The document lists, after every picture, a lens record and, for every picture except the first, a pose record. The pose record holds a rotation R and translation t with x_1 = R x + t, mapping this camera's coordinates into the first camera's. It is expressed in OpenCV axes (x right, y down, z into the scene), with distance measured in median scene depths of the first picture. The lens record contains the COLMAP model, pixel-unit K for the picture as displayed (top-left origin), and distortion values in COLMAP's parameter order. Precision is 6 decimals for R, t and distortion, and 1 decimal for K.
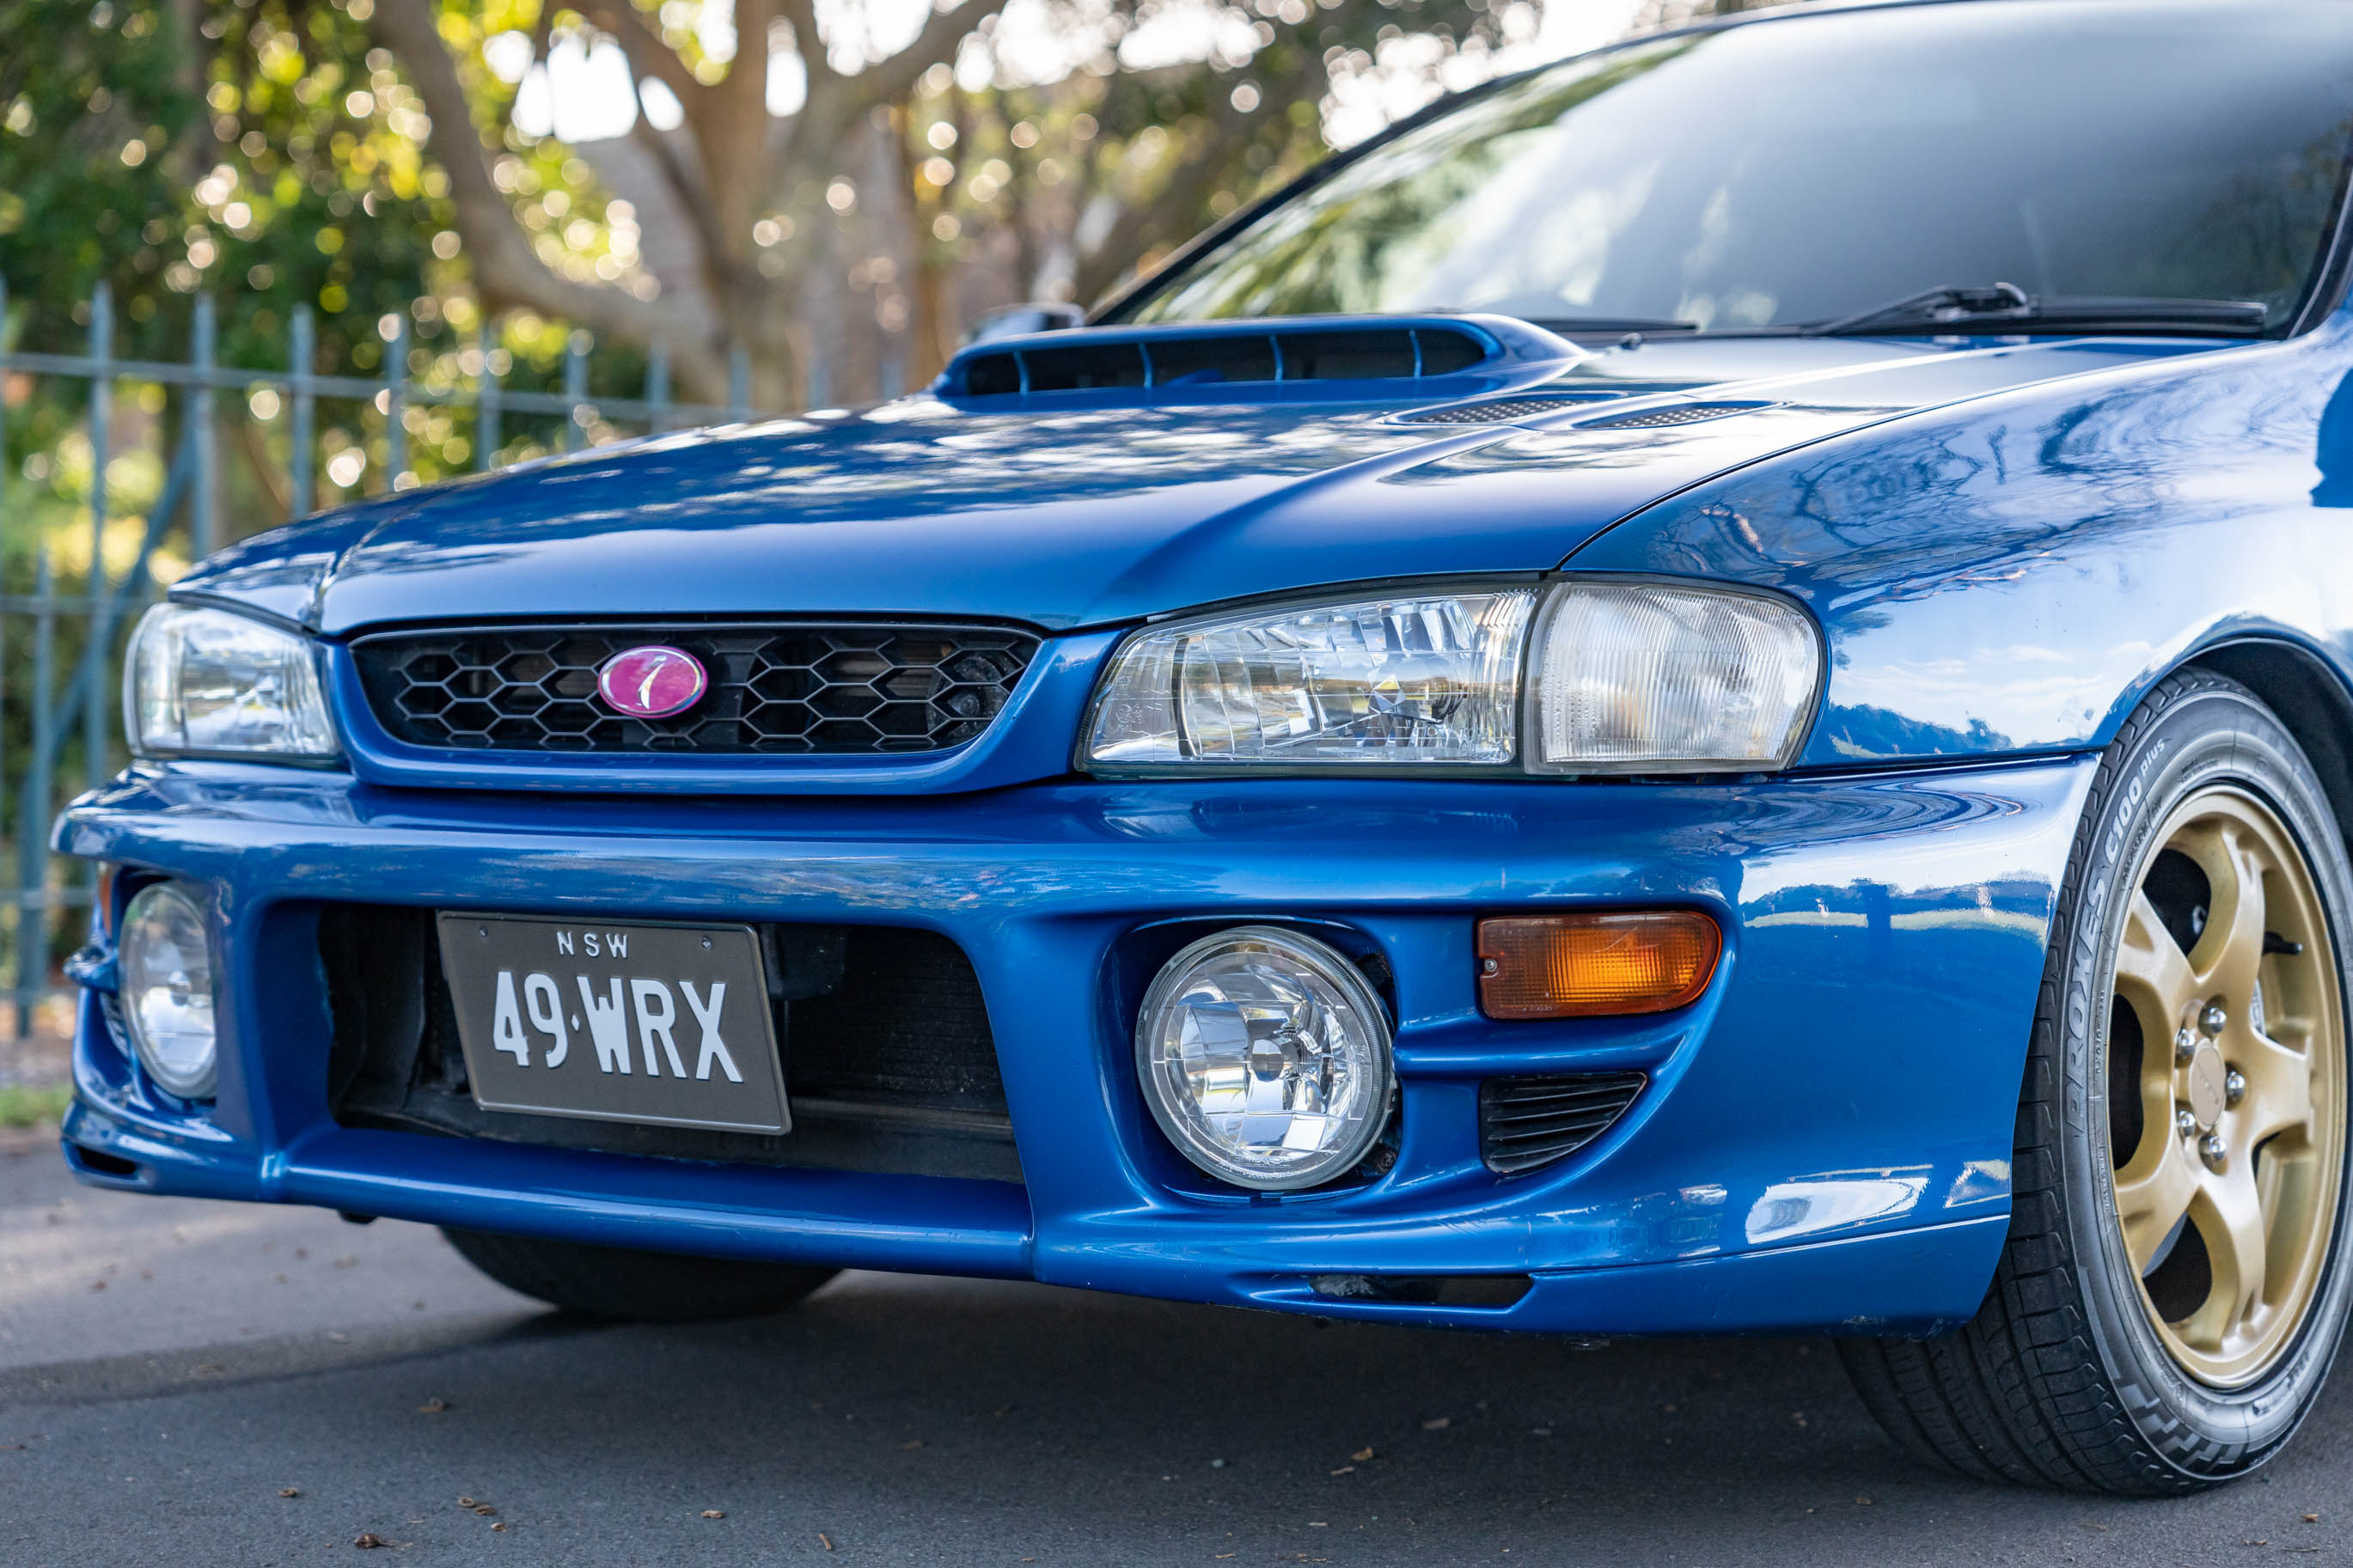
lens RADIAL K [[4407.5, 0, 1176.5], [0, 4407.5, 784.0], [0, 0, 1]] dist [0.029553, -0.175154]
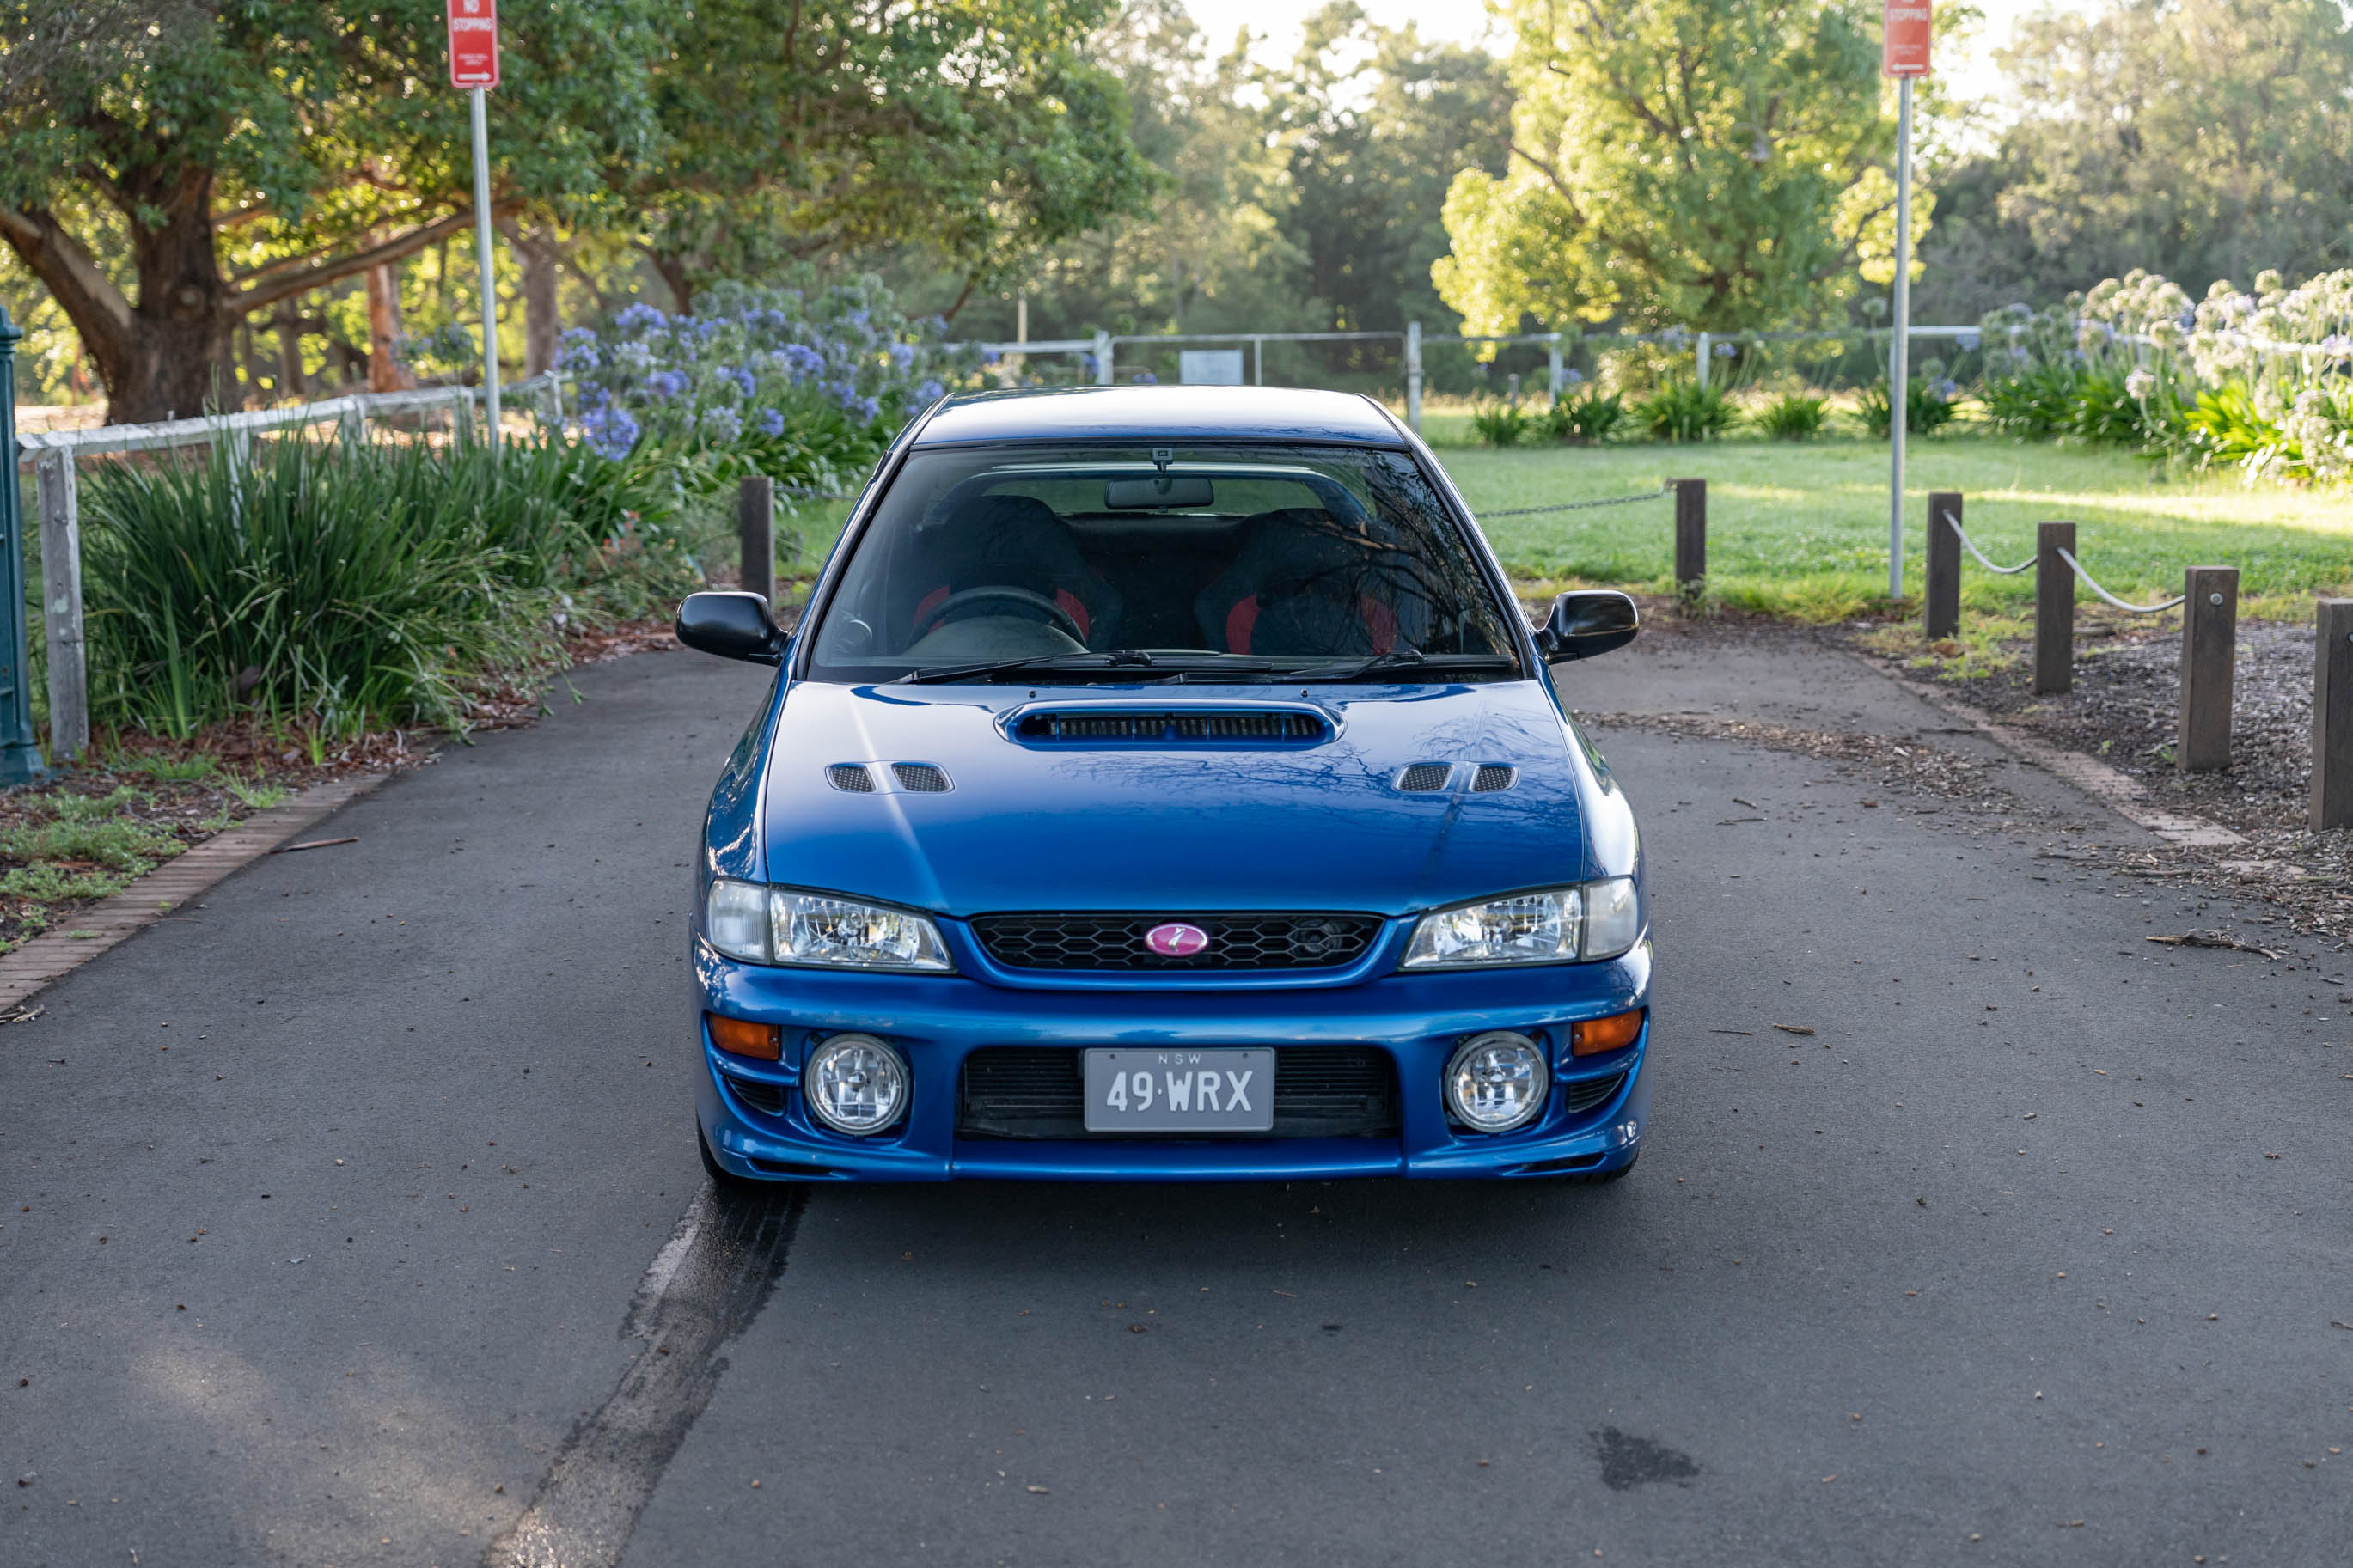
lens RADIAL K [[3625.4, 0, 1132.1], [0, 3625.4, 789.7], [0, 0, 1]] dist [0.024878, -0.082496]
pose [[0.794105, -0.095955, 0.600159, -1.263301], [0.015841, 0.990391, 0.137387, -0.360290], [-0.607575, -0.099592, 0.787994, -0.460260]]
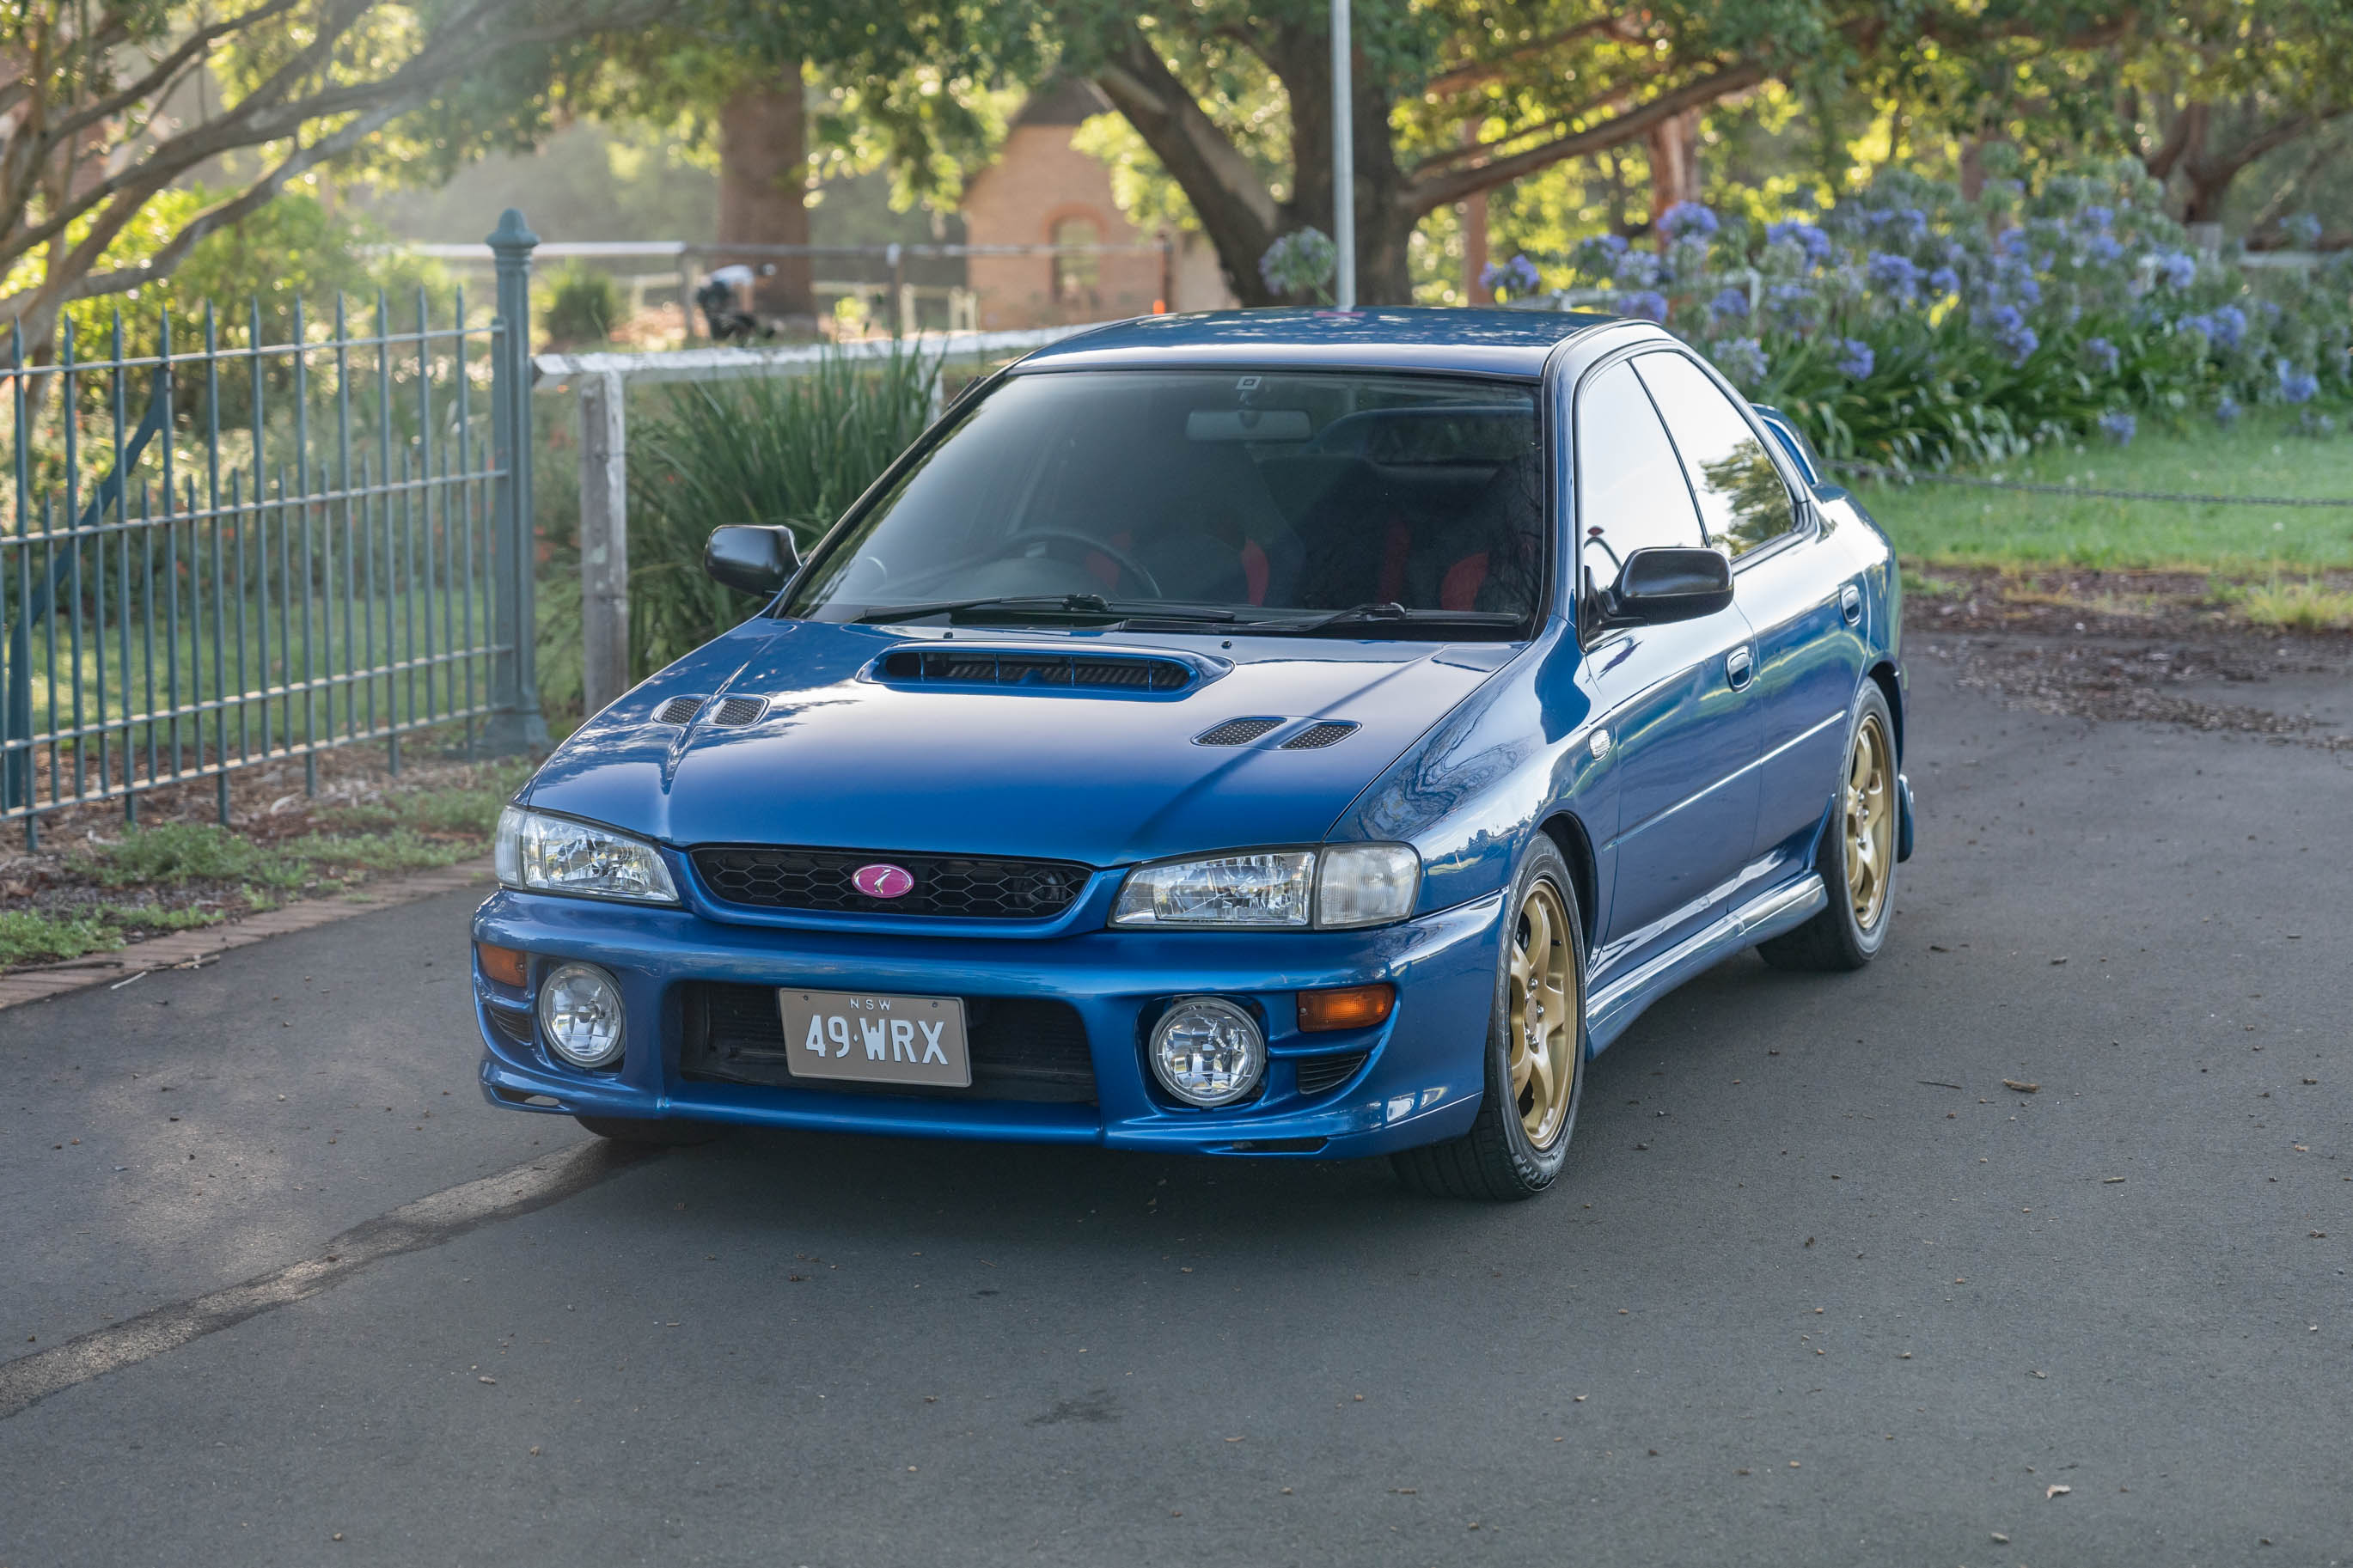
lens RADIAL K [[5167.4, 0, 1044.8], [0, 5167.4, 784.1], [0, 0, 1]] dist [0.332424, 0.004037]
pose [[0.958493, -0.045930, 0.281391, -0.766370], [0.014823, 0.993632, 0.111692, -0.358607], [-0.284729, -0.102885, 0.953071, -1.473830]]
